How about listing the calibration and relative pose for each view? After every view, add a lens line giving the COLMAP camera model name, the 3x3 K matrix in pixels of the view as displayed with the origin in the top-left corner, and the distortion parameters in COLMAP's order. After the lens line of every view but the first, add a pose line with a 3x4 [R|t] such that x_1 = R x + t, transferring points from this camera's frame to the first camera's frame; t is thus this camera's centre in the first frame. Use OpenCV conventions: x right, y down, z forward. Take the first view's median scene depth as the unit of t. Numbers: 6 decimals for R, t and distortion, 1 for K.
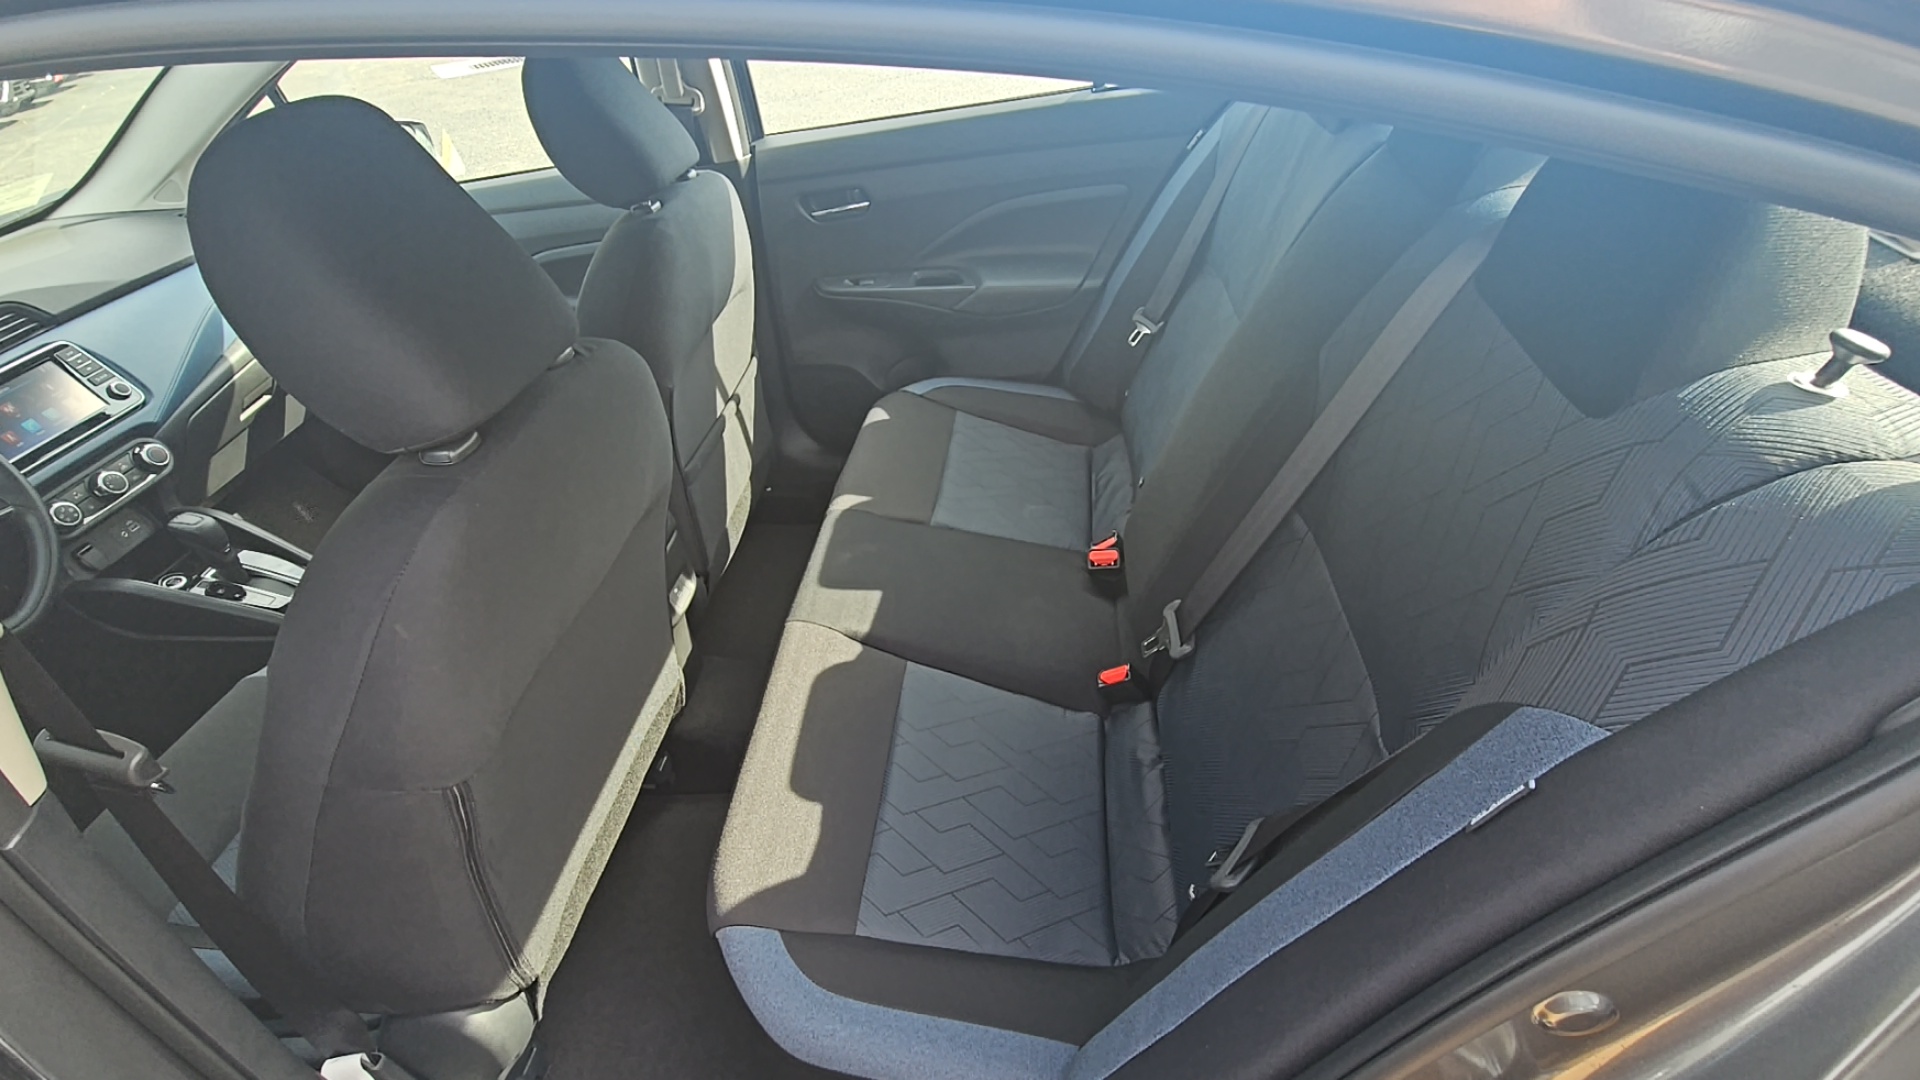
lens RADIAL K [[821.2, 0, 960.0], [0, 821.2, 540.0], [0, 0, 1]] dist [0.010760, -0.012519]
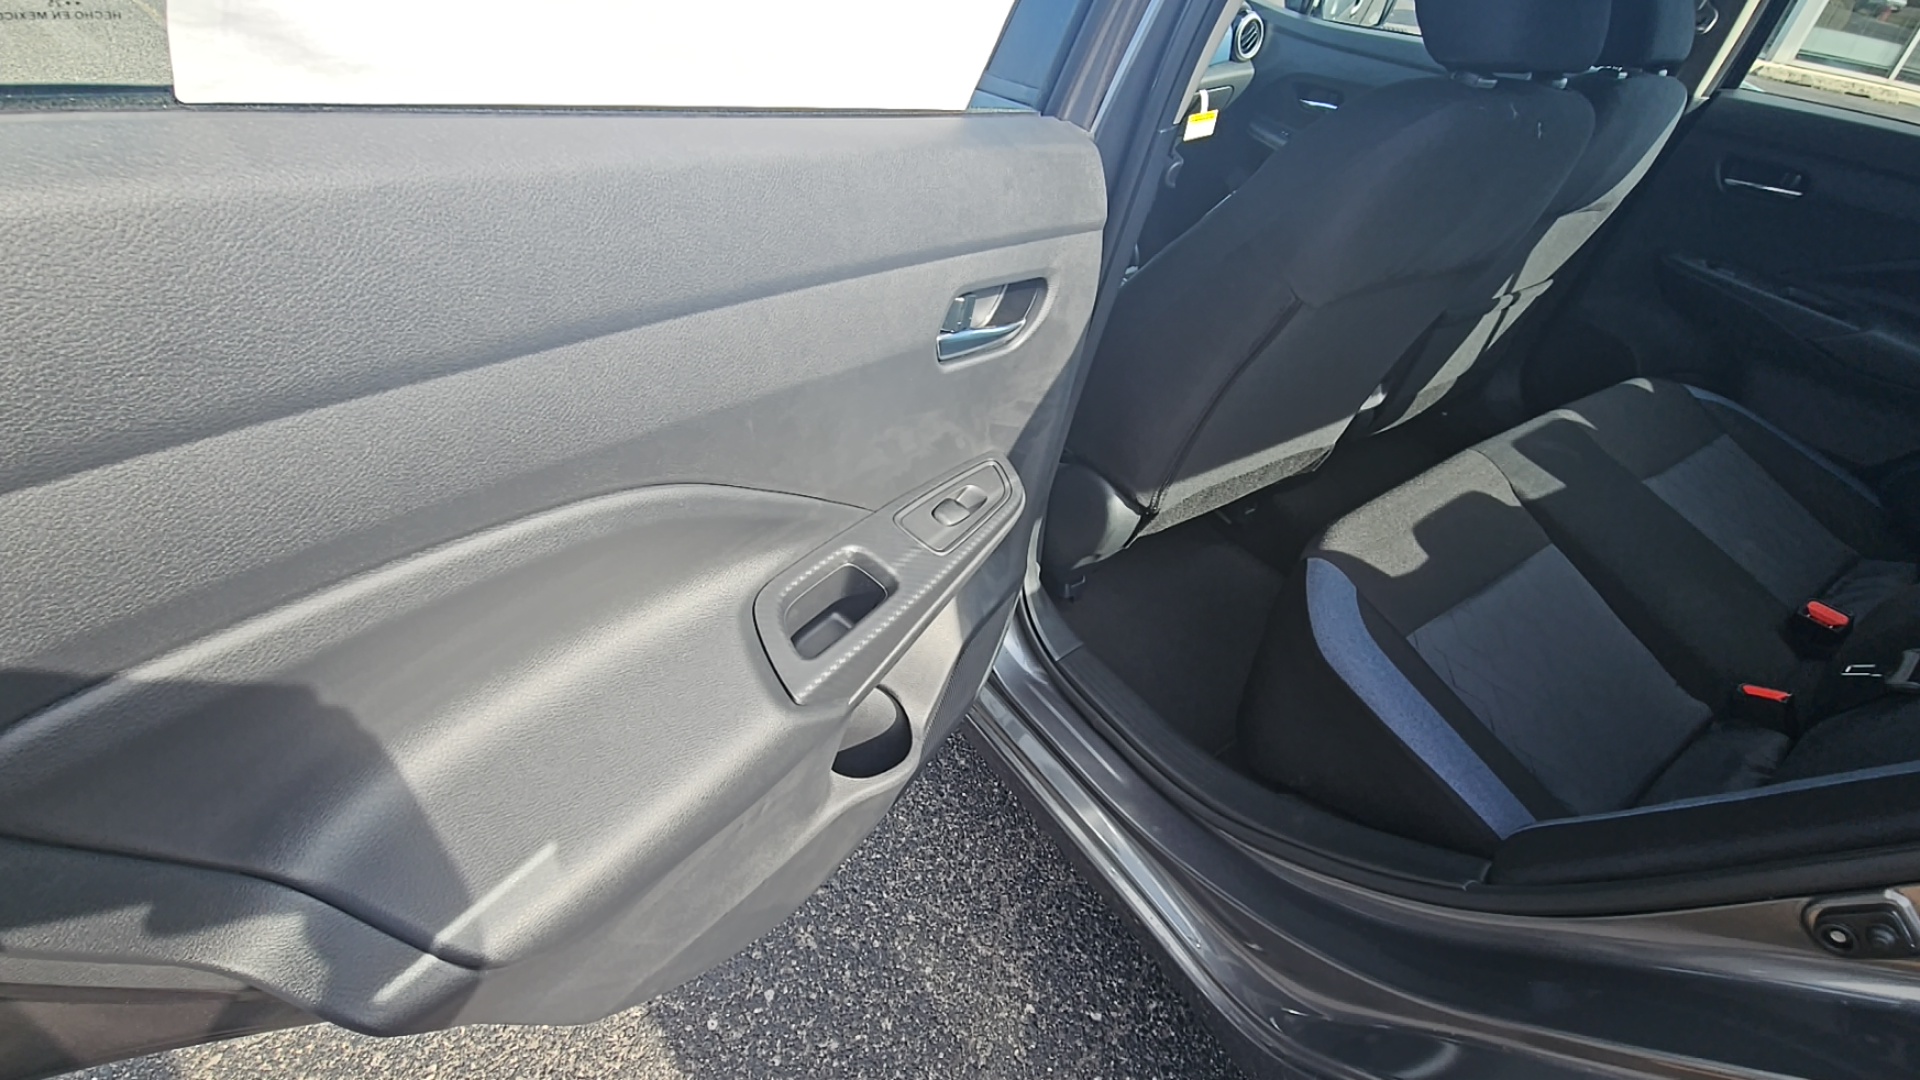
lens RADIAL K [[852.4, 0, 960.0], [0, 852.4, 540.0], [0, 0, 1]] dist [0.002405, -0.000257]
pose [[0.634226, 0.602752, -0.484197, -0.019640], [-0.606193, 0.776392, 0.172467, 0.396353], [0.479882, 0.184134, 0.857792, -0.247025]]
